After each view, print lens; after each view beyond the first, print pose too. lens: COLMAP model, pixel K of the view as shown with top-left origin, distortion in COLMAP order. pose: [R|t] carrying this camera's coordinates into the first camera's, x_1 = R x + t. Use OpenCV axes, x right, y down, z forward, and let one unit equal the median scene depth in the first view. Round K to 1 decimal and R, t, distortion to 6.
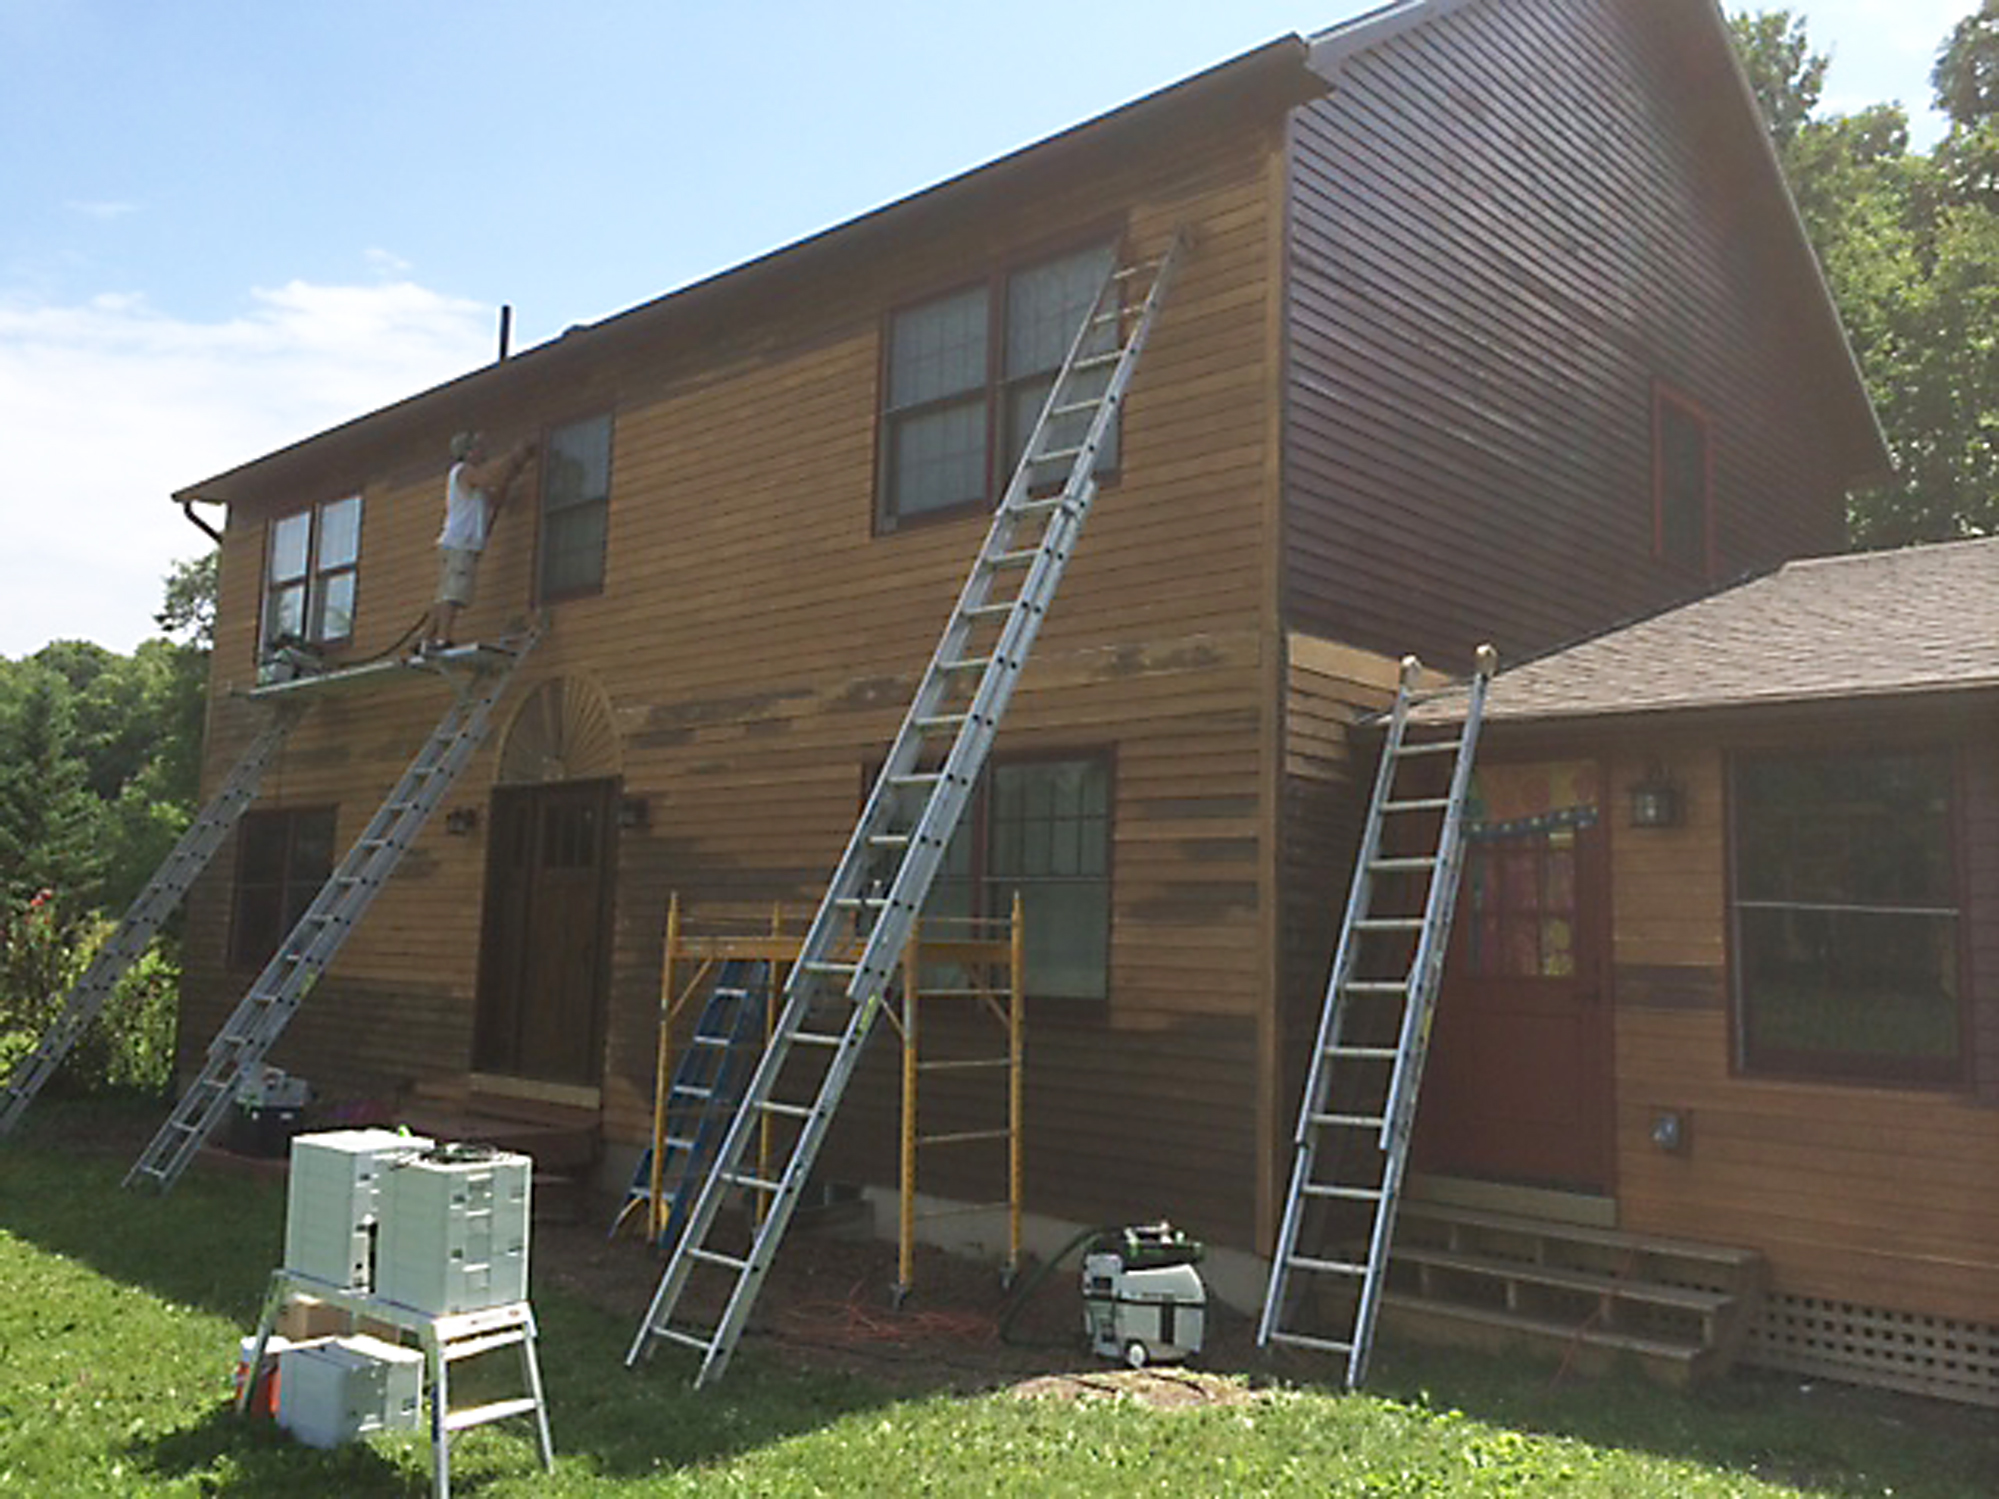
lens RADIAL K [[1705.2, 0, 999.5], [0, 1705.2, 749.5], [0, 0, 1]] dist [0.000568, -0.012106]
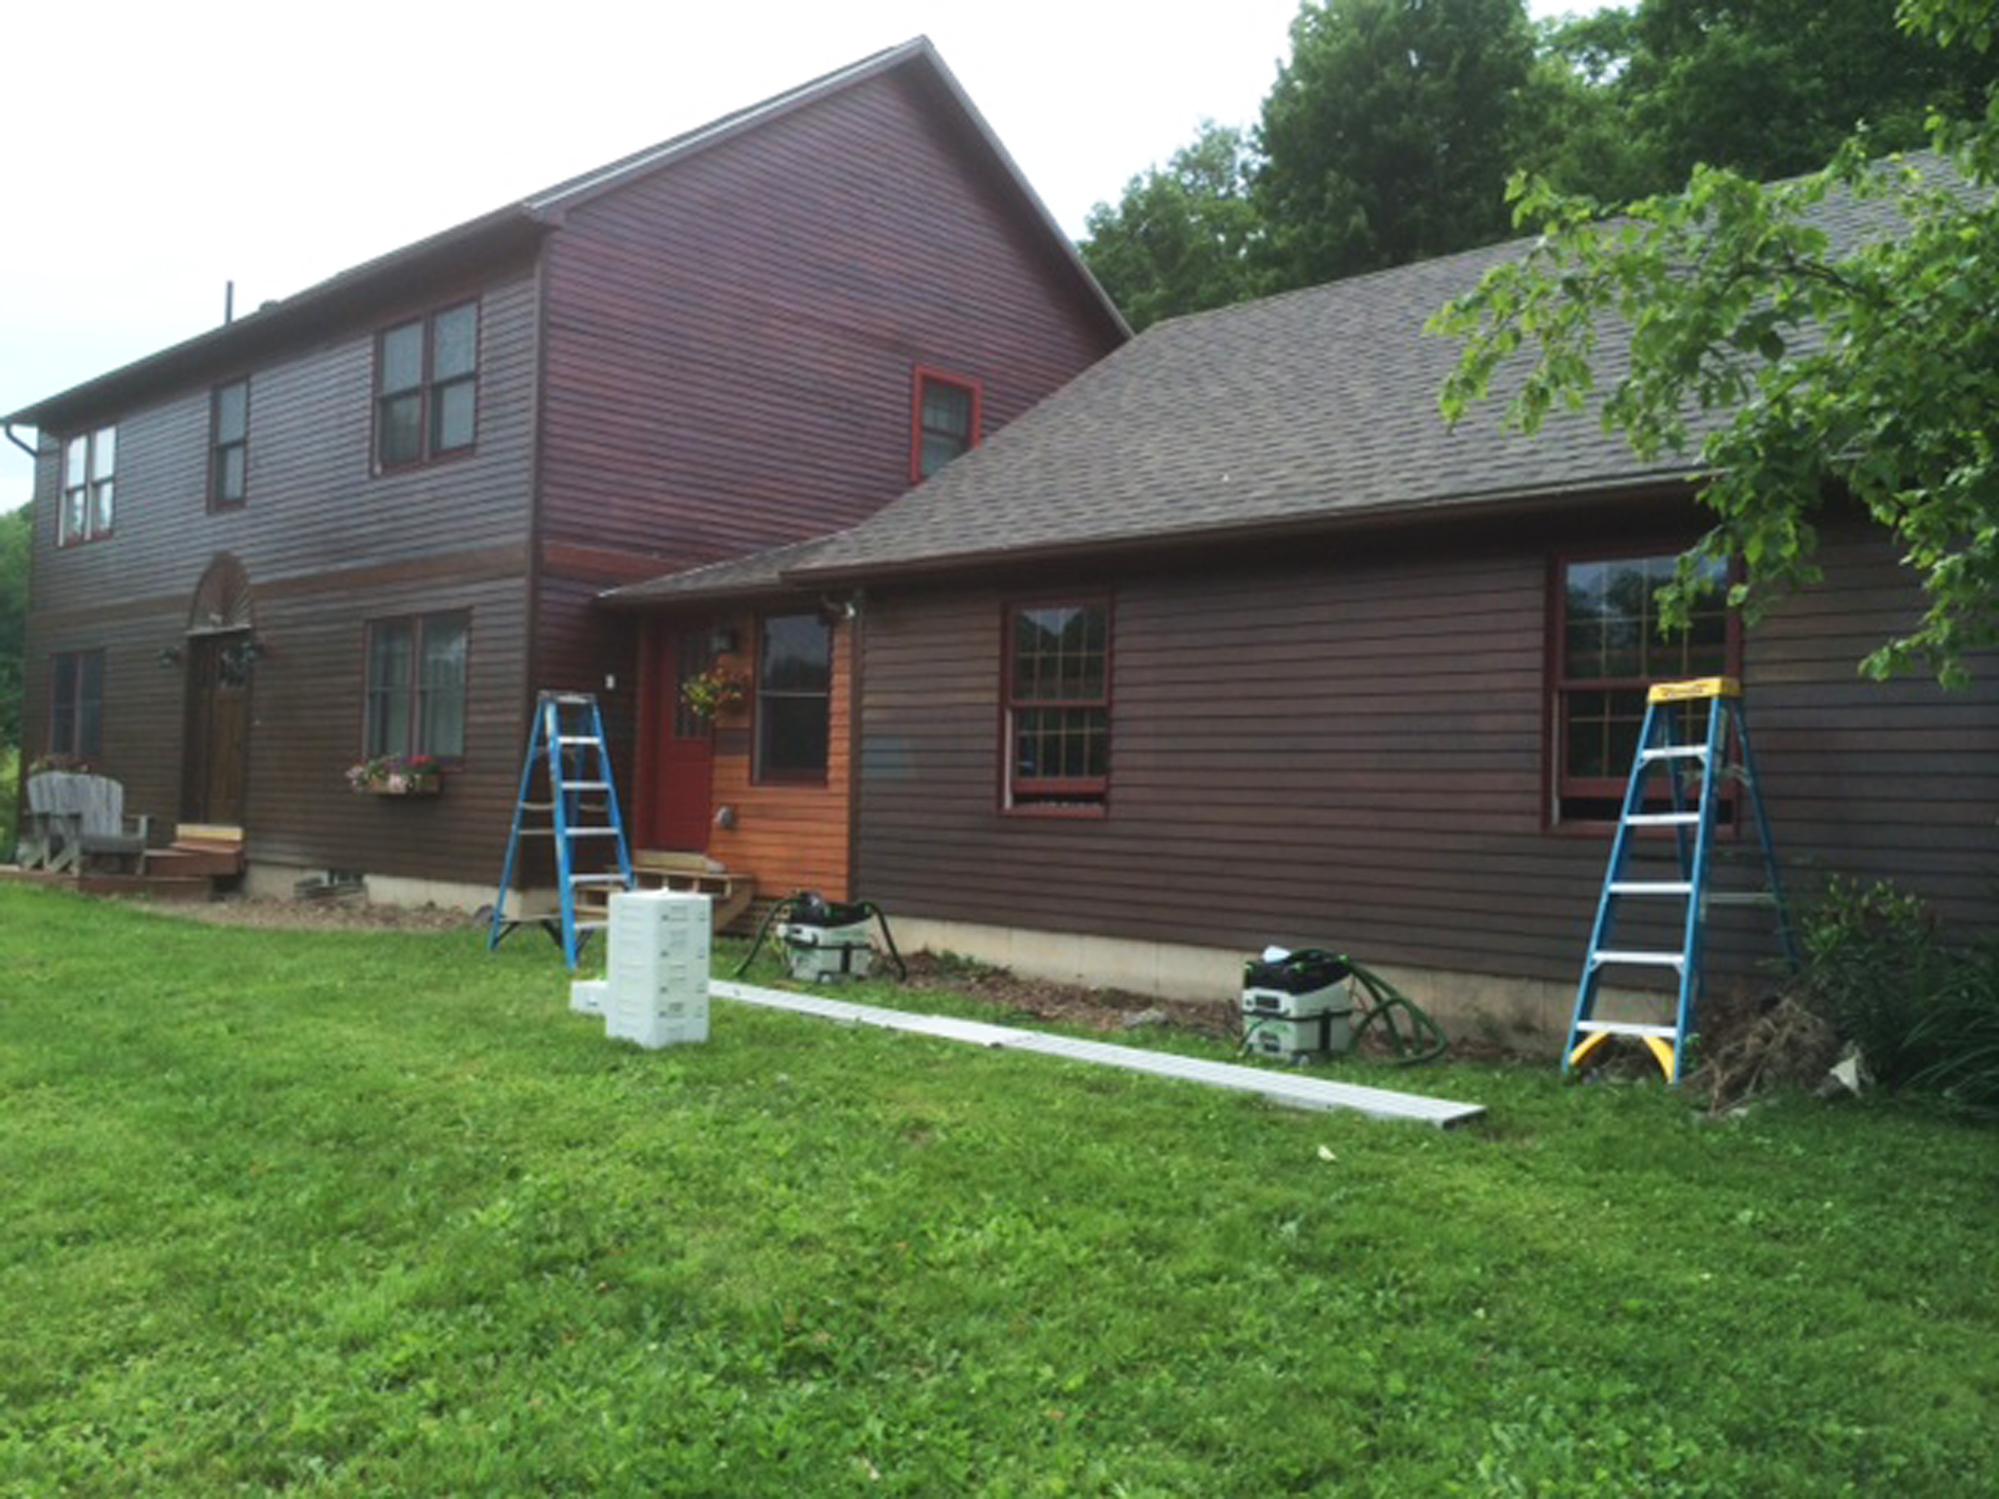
lens RADIAL K [[1705.2, 0, 999.5], [0, 1705.2, 749.5], [0, 0, 1]] dist [0.000568, -0.012106]
pose [[0.999996, -0.002007, -0.001806, 0.345796], [0.002159, 0.996100, 0.088206, -0.006681], [0.001622, -0.088209, 0.996101, -0.408317]]
